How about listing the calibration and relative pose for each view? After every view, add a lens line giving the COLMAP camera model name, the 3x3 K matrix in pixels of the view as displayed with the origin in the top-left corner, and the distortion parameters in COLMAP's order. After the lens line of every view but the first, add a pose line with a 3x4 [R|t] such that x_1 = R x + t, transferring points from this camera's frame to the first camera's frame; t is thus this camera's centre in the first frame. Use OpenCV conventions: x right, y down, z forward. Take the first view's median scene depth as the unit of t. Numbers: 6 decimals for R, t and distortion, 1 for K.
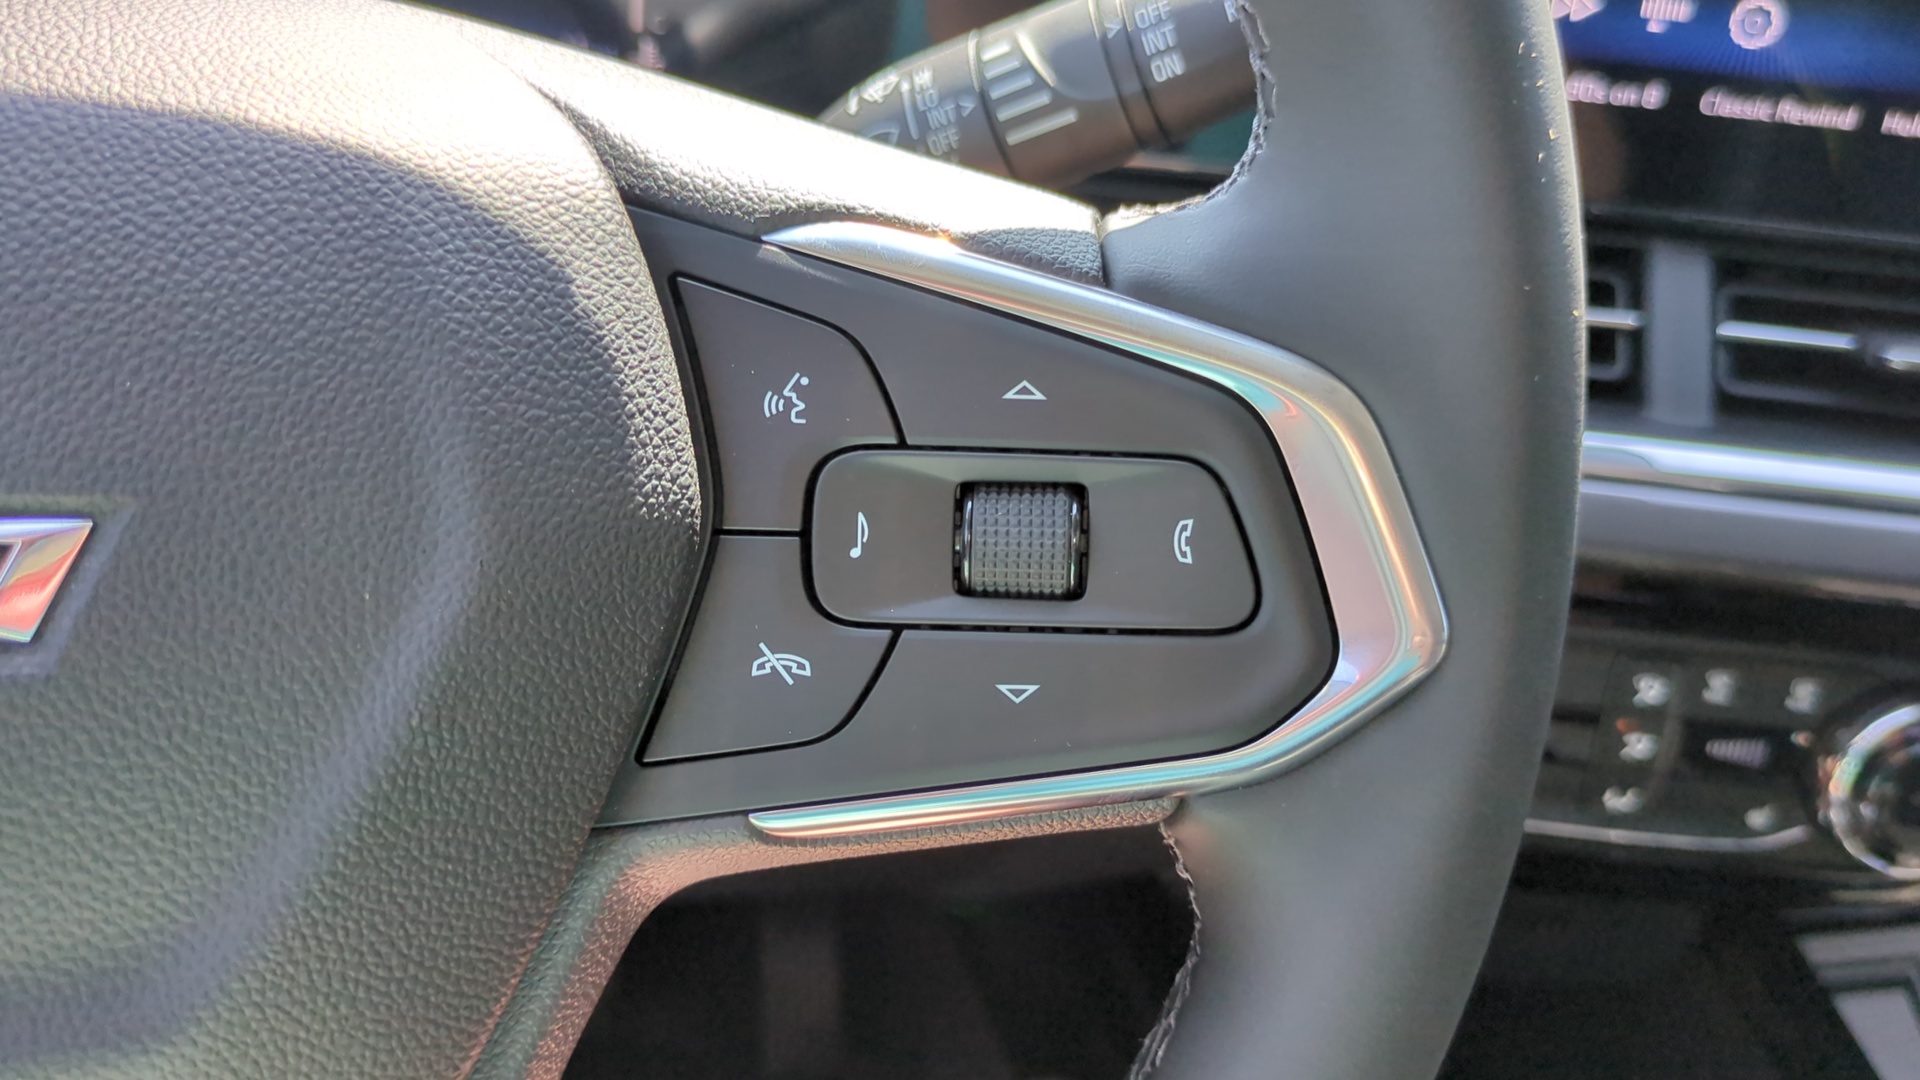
lens RADIAL K [[1665.5, 0, 960.0], [0, 1665.5, 540.0], [0, 0, 1]] dist [0.075417, -0.168593]
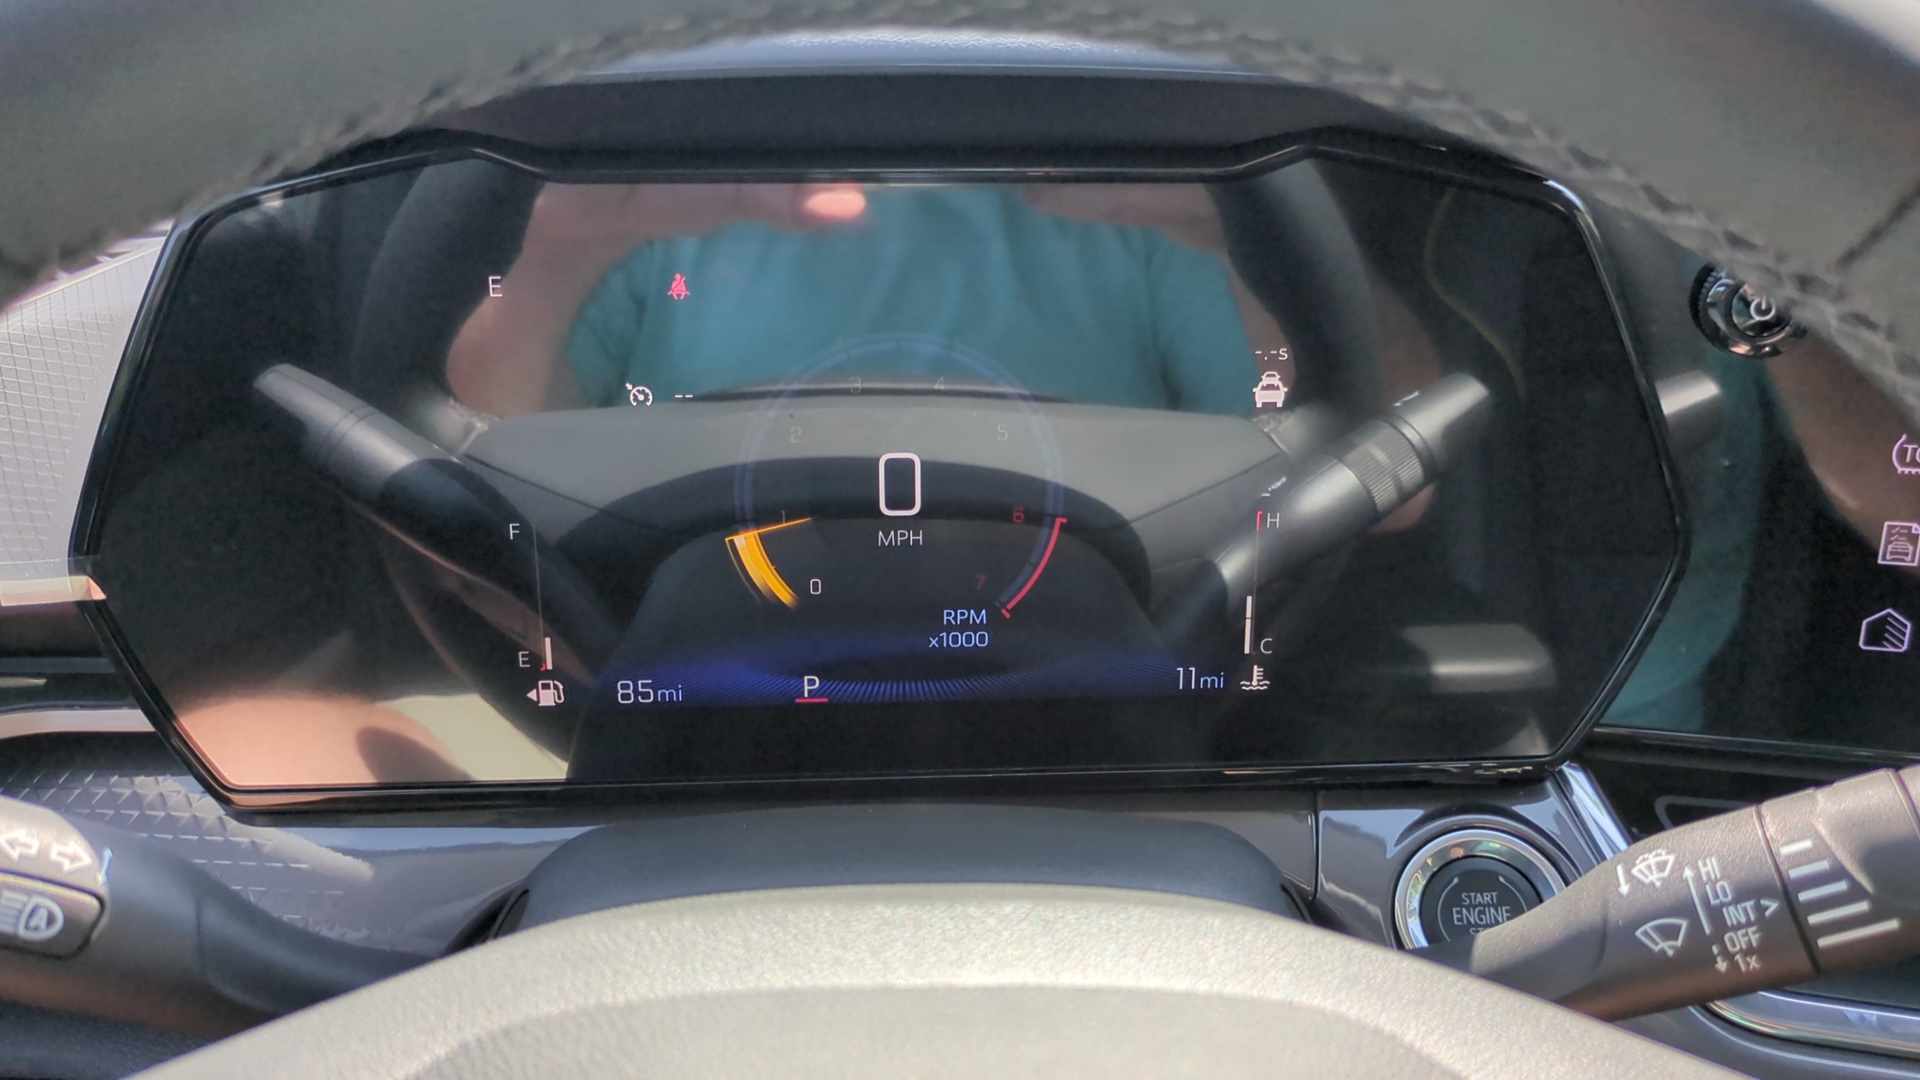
lens RADIAL K [[1665.5, 0, 960.0], [0, 1665.5, 540.0], [0, 0, 1]] dist [0.075417, -0.168593]
pose [[0.987547, -0.034861, -0.153415, -0.385570], [0.013592, 0.990400, -0.137558, -0.441691], [0.156738, 0.133760, 0.978541, -0.047233]]
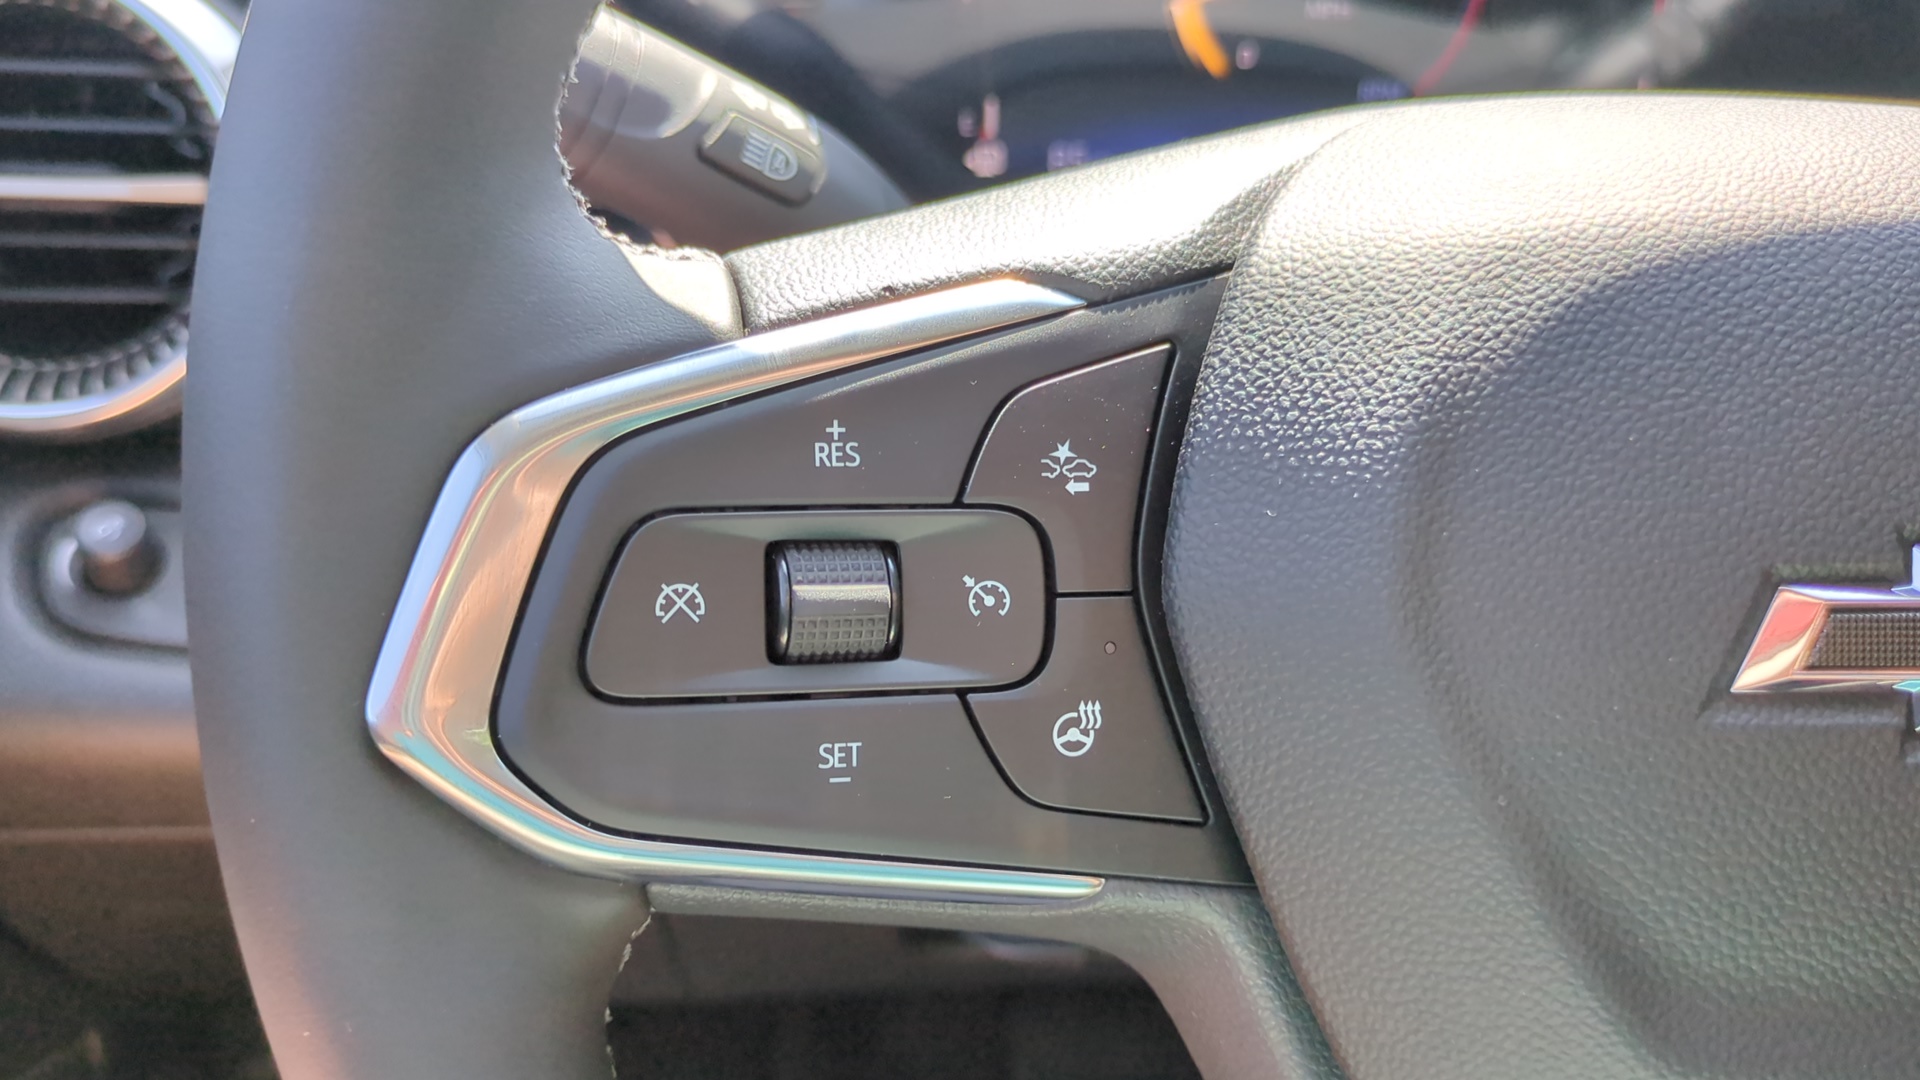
lens RADIAL K [[1665.5, 0, 960.0], [0, 1665.5, 540.0], [0, 0, 1]] dist [0.075417, -0.168593]
pose [[0.992309, -0.018949, -0.122328, -0.922090], [0.013089, 0.998736, -0.048529, -0.000636], [0.123093, 0.046555, 0.991303, -0.195413]]
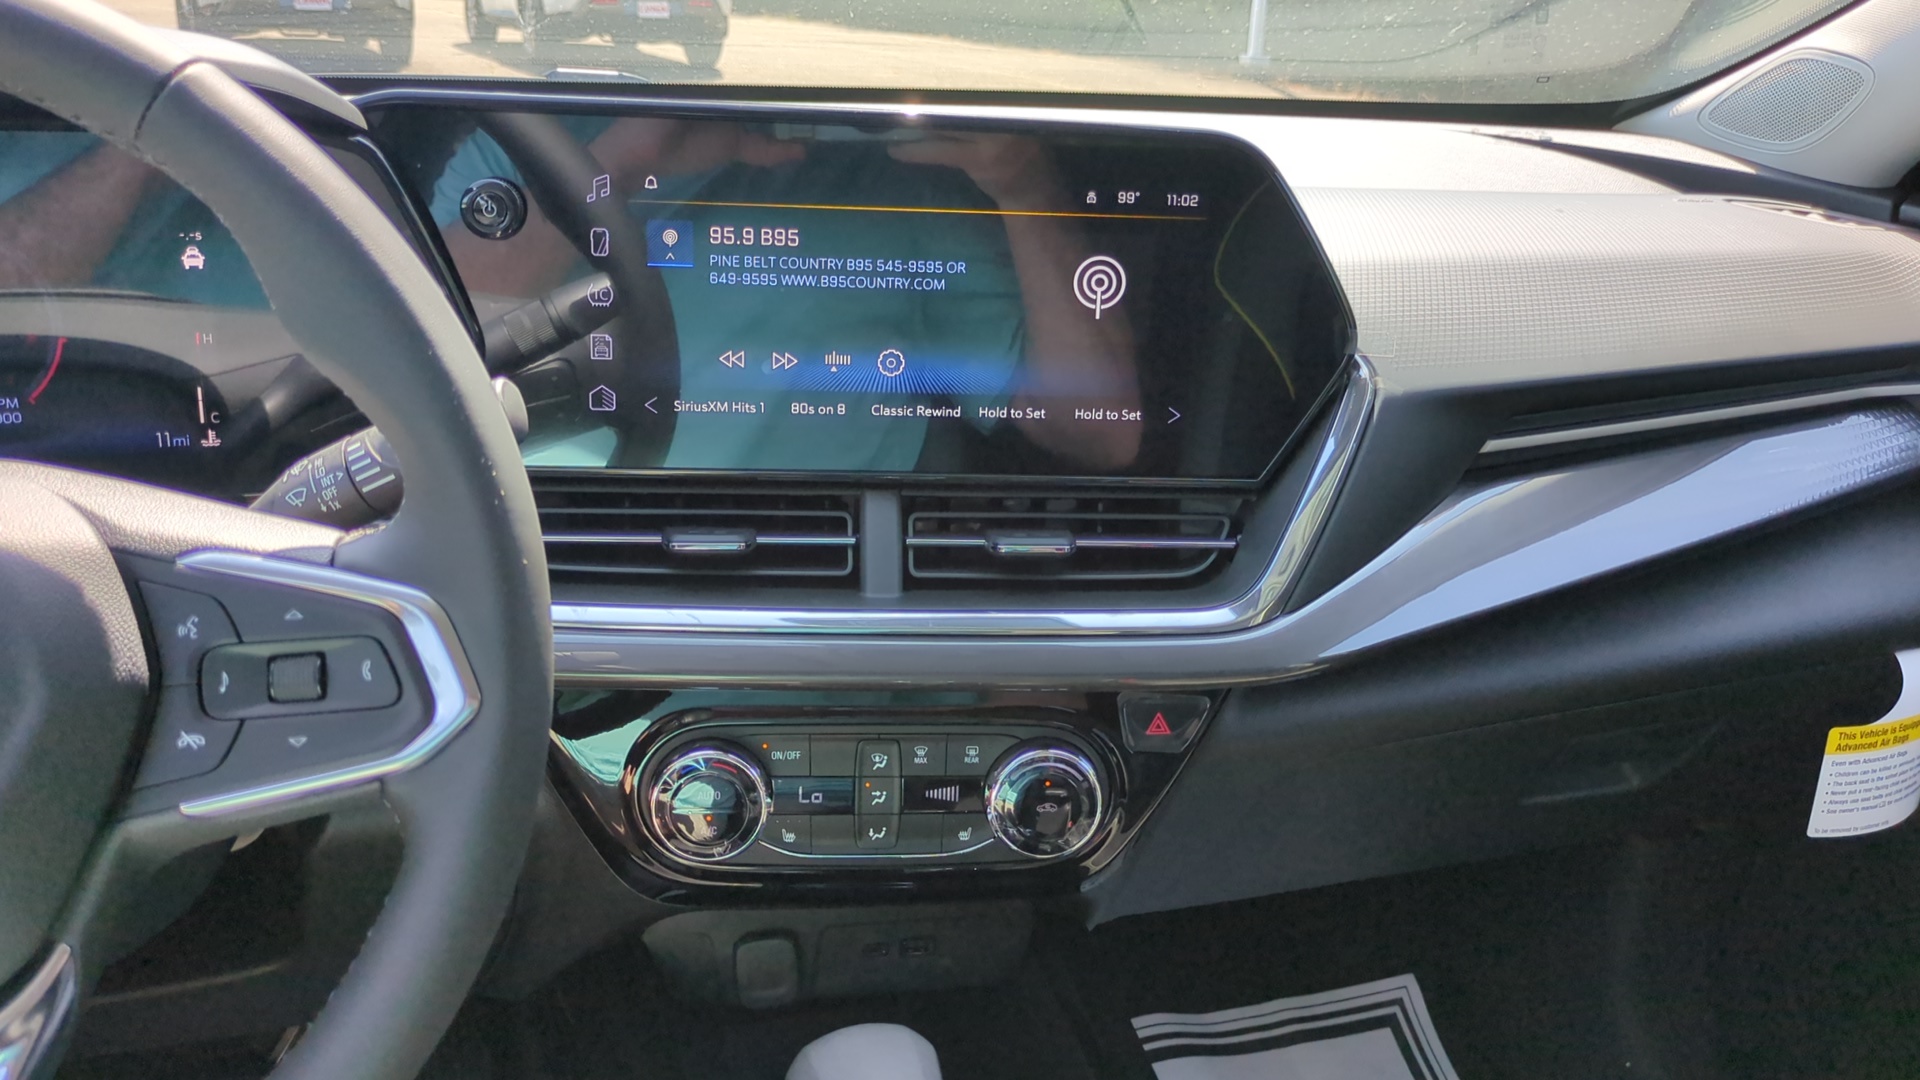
lens RADIAL K [[1665.5, 0, 960.0], [0, 1665.5, 540.0], [0, 0, 1]] dist [0.075417, -0.168593]
pose [[0.987867, -0.090823, 0.125973, 0.606544], [0.107214, 0.985686, -0.130110, 0.193934], [-0.112353, 0.142037, 0.983464, -1.305541]]
